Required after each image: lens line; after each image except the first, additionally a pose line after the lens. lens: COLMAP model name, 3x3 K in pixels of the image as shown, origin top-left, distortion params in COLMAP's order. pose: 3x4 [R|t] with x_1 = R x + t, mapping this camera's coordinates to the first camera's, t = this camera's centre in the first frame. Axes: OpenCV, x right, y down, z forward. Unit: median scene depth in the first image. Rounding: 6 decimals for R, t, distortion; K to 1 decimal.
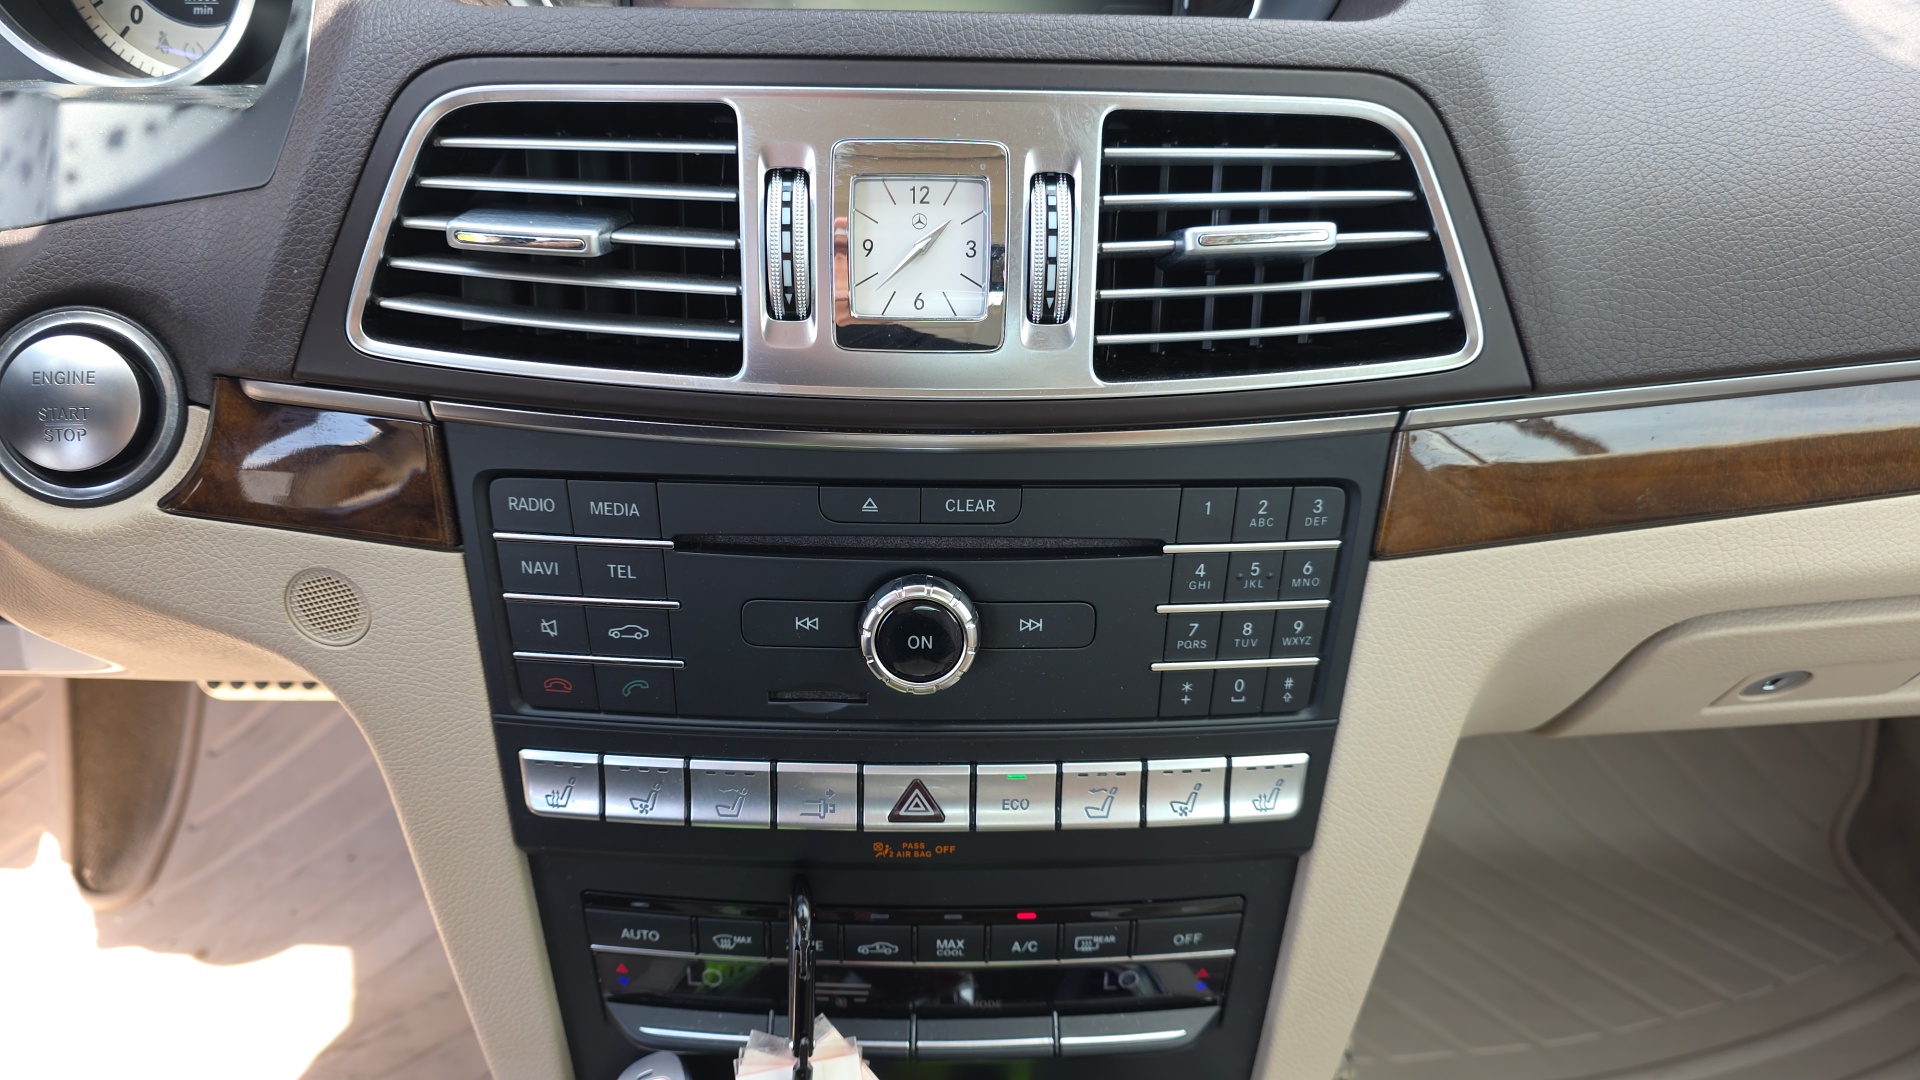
lens RADIAL K [[1338.9, 0, 953.3], [0, 1338.9, 528.5], [0, 0, 1]] dist [0.027791, -0.044986]
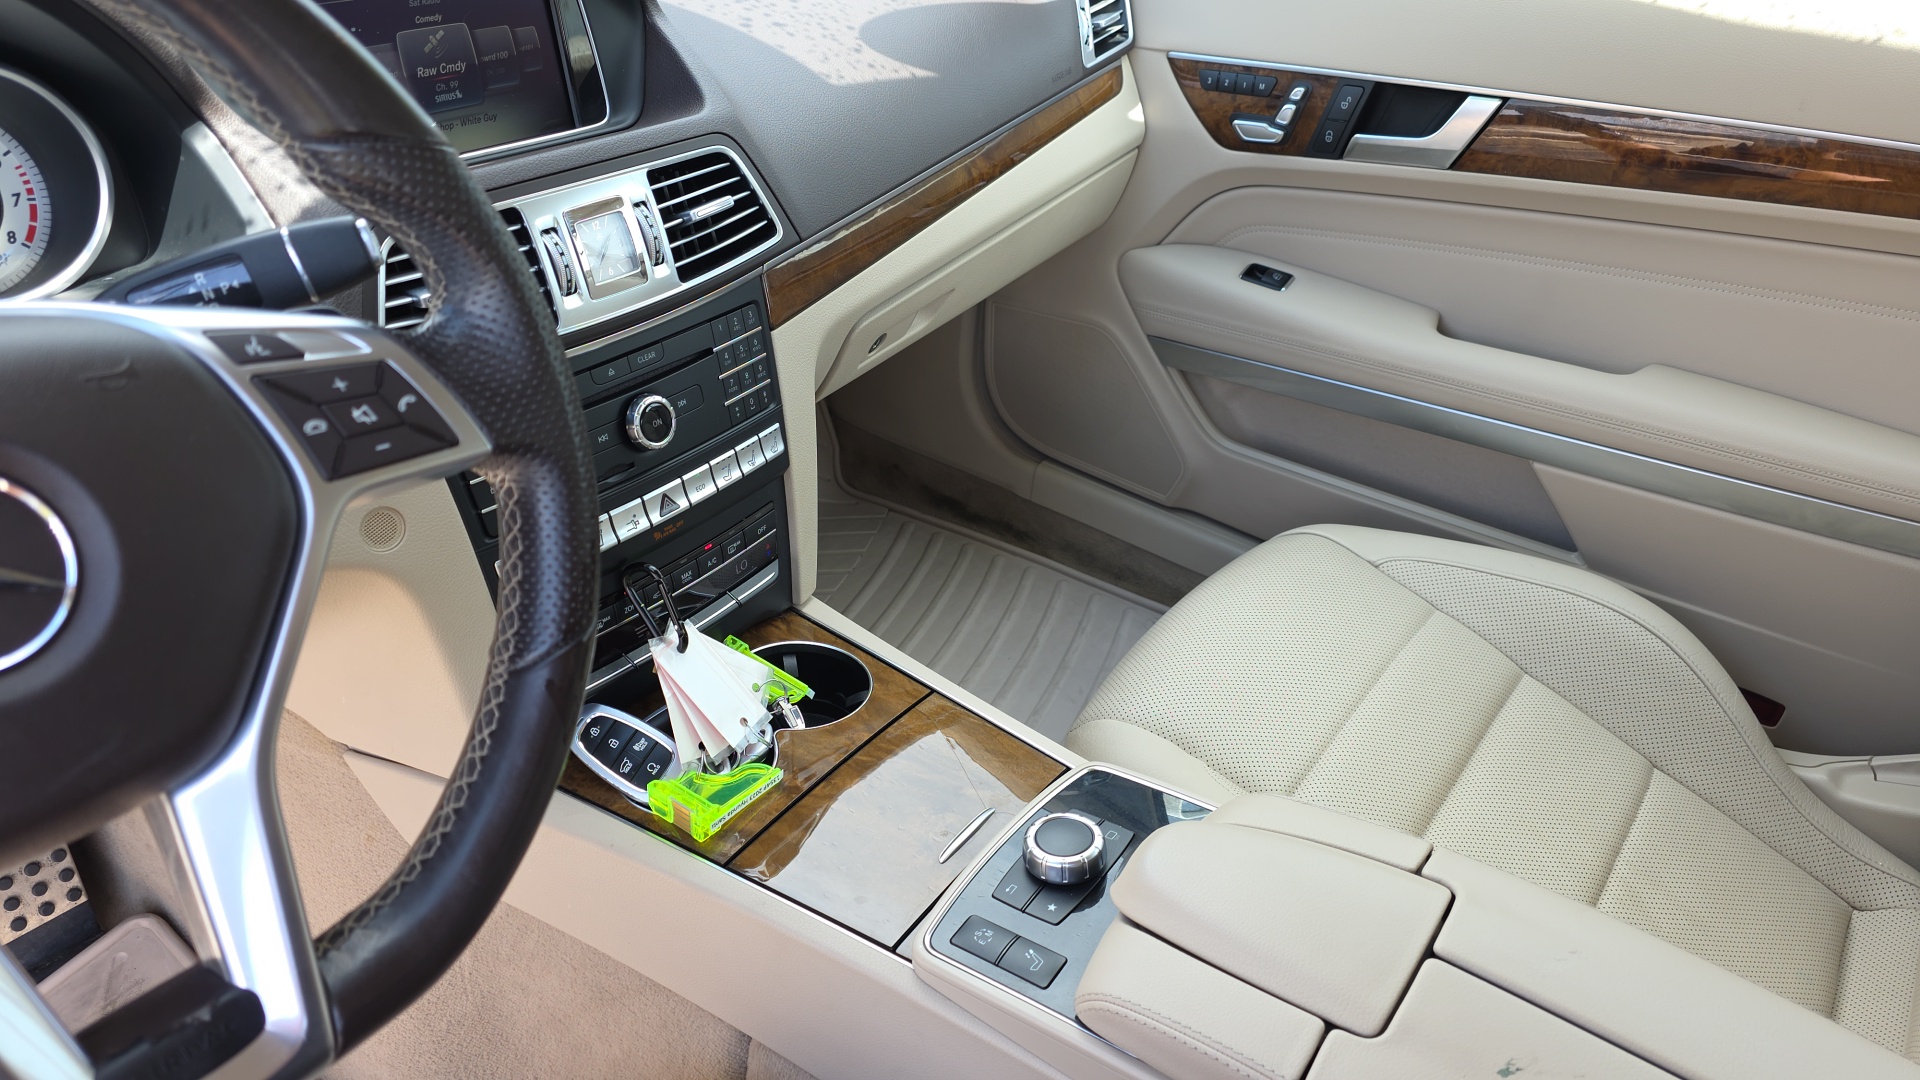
lens RADIAL K [[1267.0, 0, 963.6], [0, 1267.0, 566.3], [0, 0, 1]] dist [0.006109, -0.001830]
pose [[0.587180, -0.431681, 0.684741, -1.189682], [0.388911, 0.892345, 0.229062, 0.013782], [-0.709907, 0.131803, 0.691853, -0.730081]]
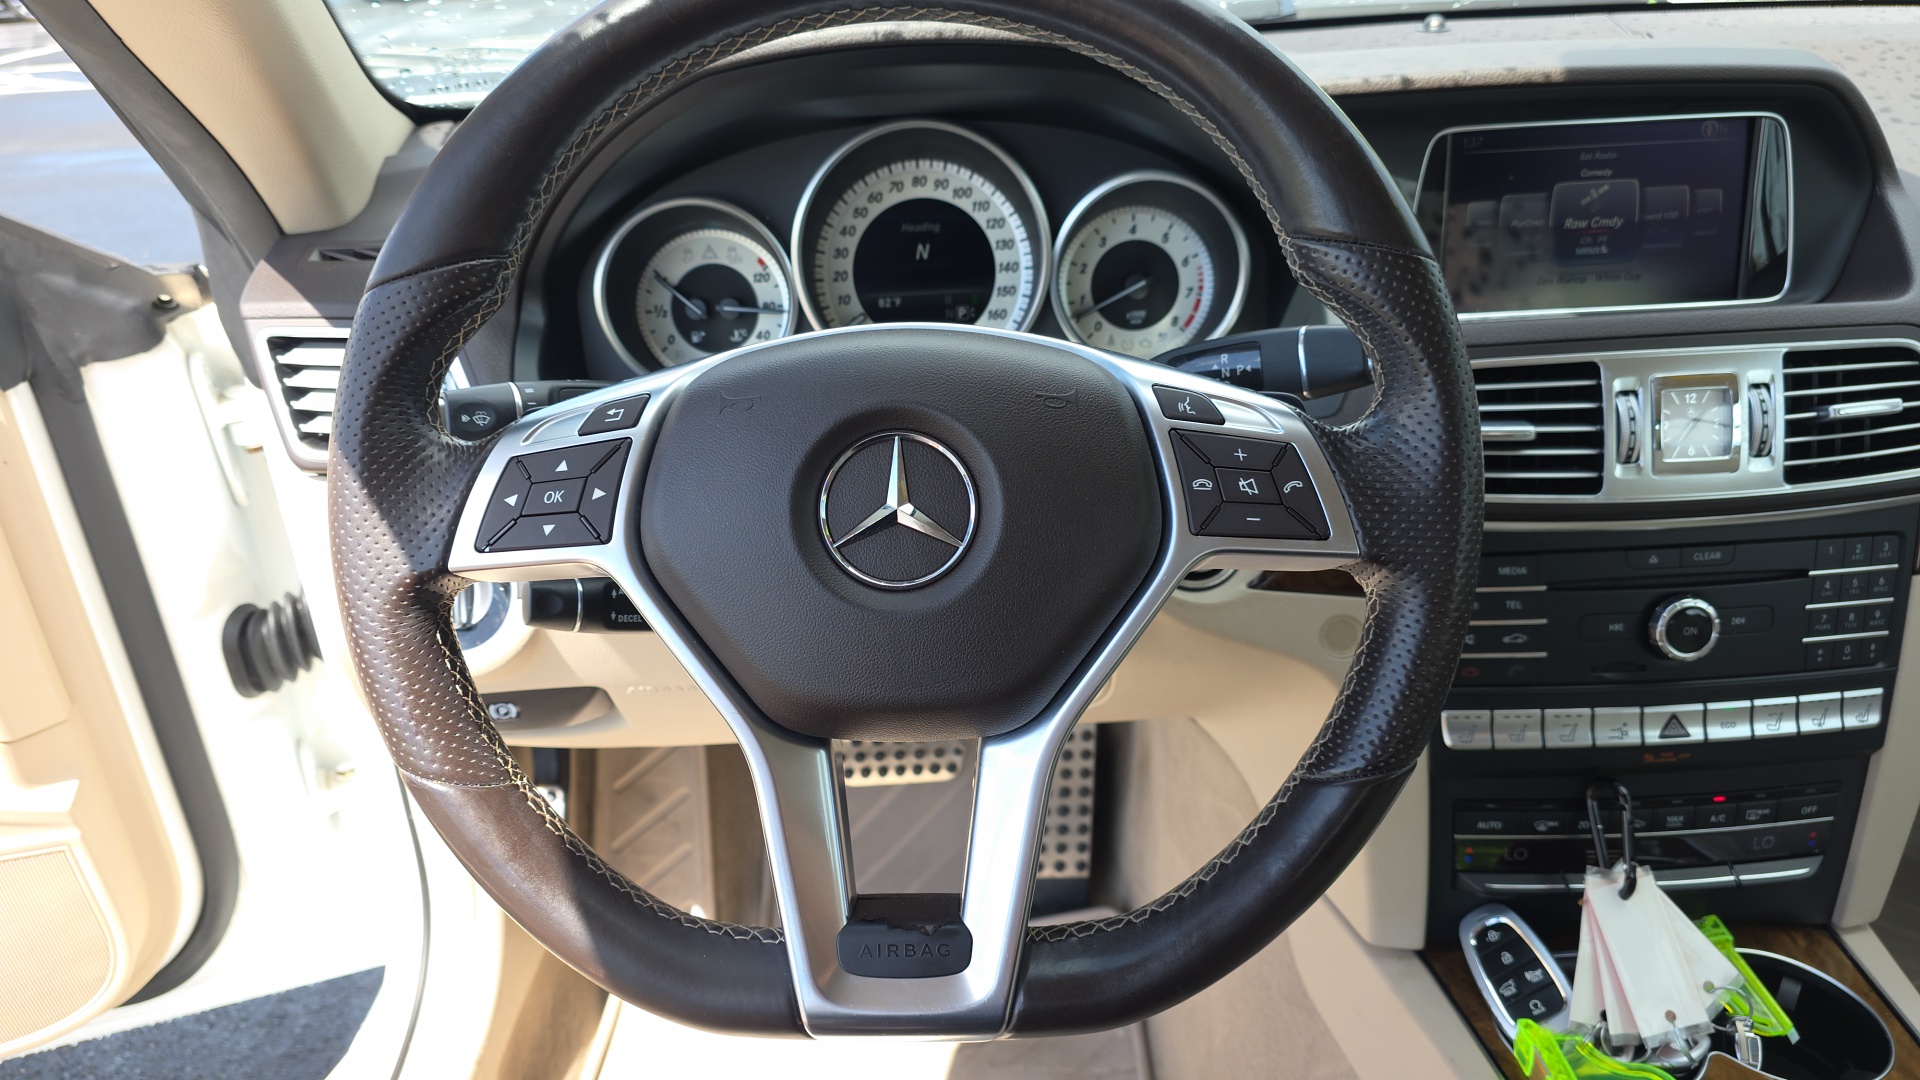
lens RADIAL K [[1297.2, 0, 937.4], [0, 1297.2, 524.6], [0, 0, 1]] dist [0.056325, -0.058916]
pose [[0.997849, -0.064921, -0.009124, -0.988189], [0.063051, 0.988463, -0.137718, 0.117647], [0.017960, 0.136846, 0.990430, -0.805812]]
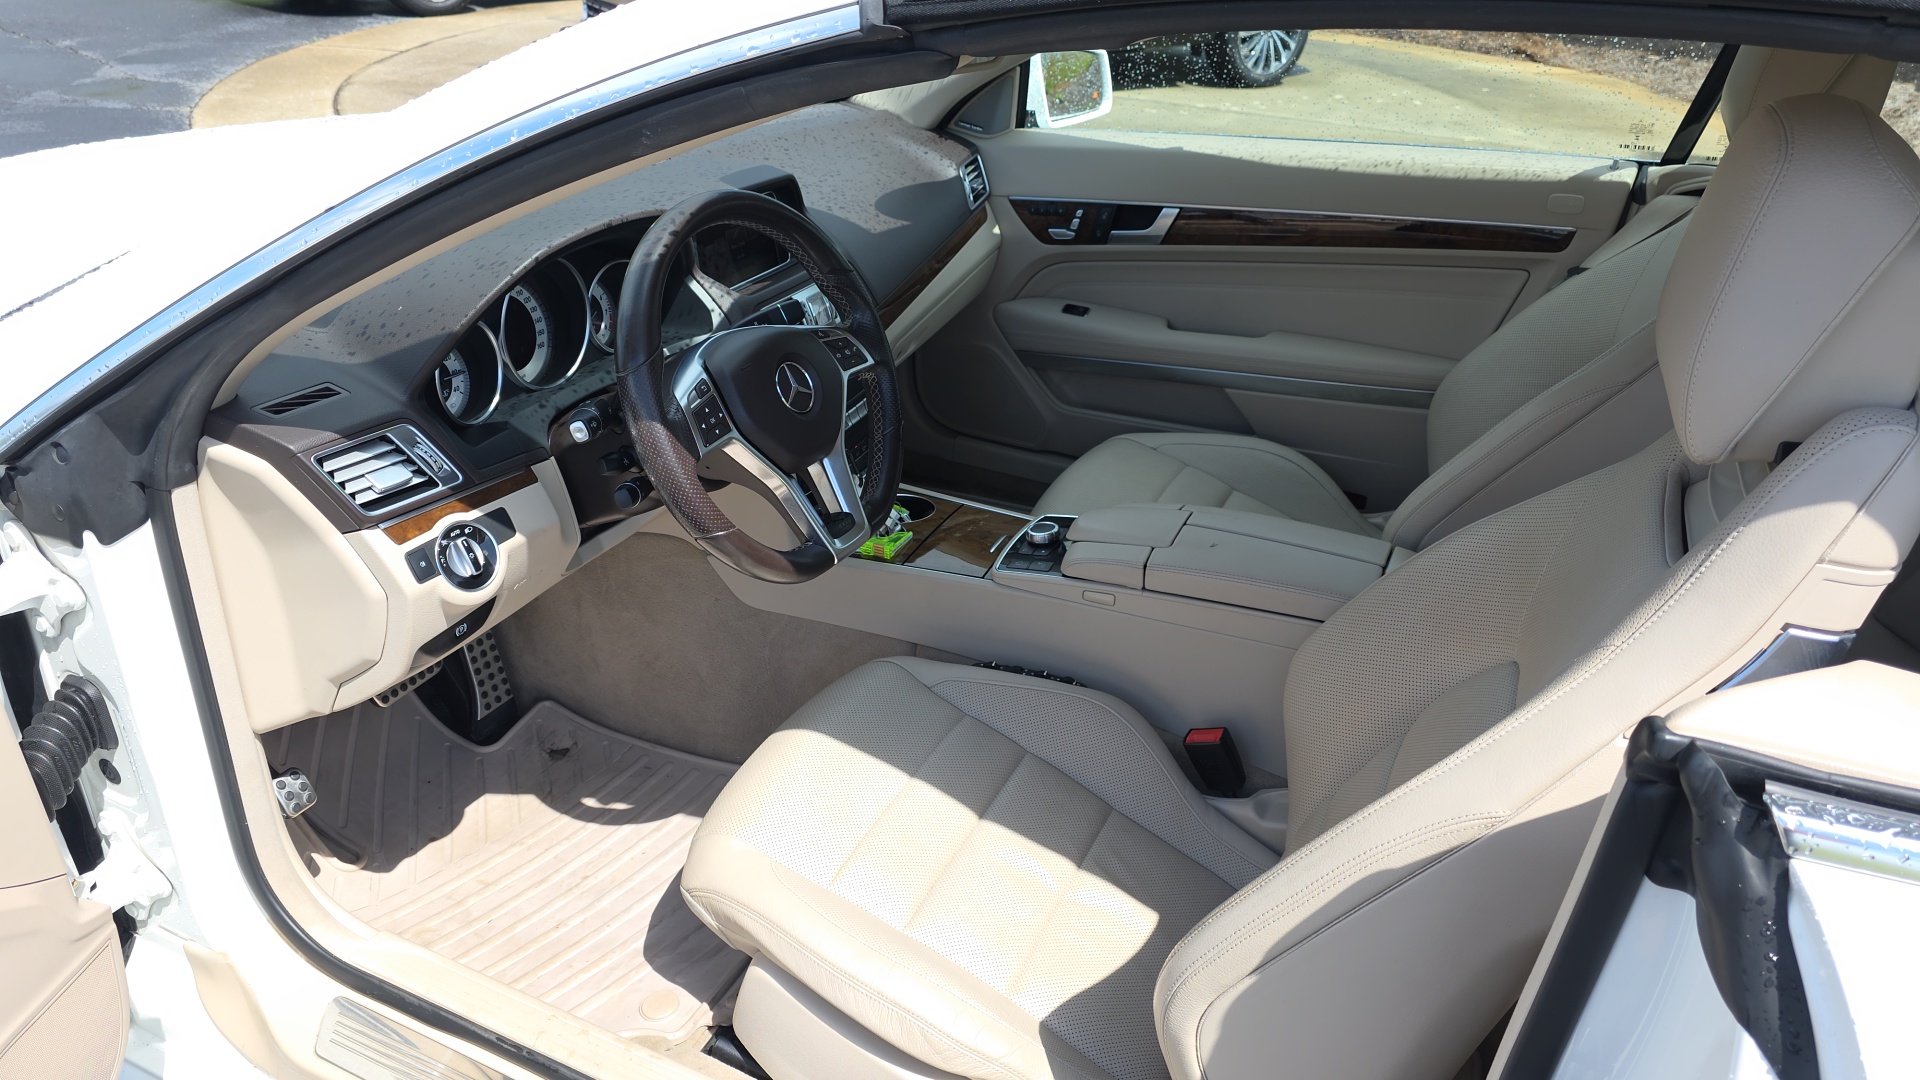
lens RADIAL K [[1267.0, 0, 963.6], [0, 1267.0, 566.3], [0, 0, 1]] dist [0.006109, -0.001830]
pose [[0.416124, -0.448815, 0.790826, -4.288195], [0.471892, 0.850009, 0.234099, -0.279650], [-0.777276, 0.275770, 0.565502, -2.019339]]
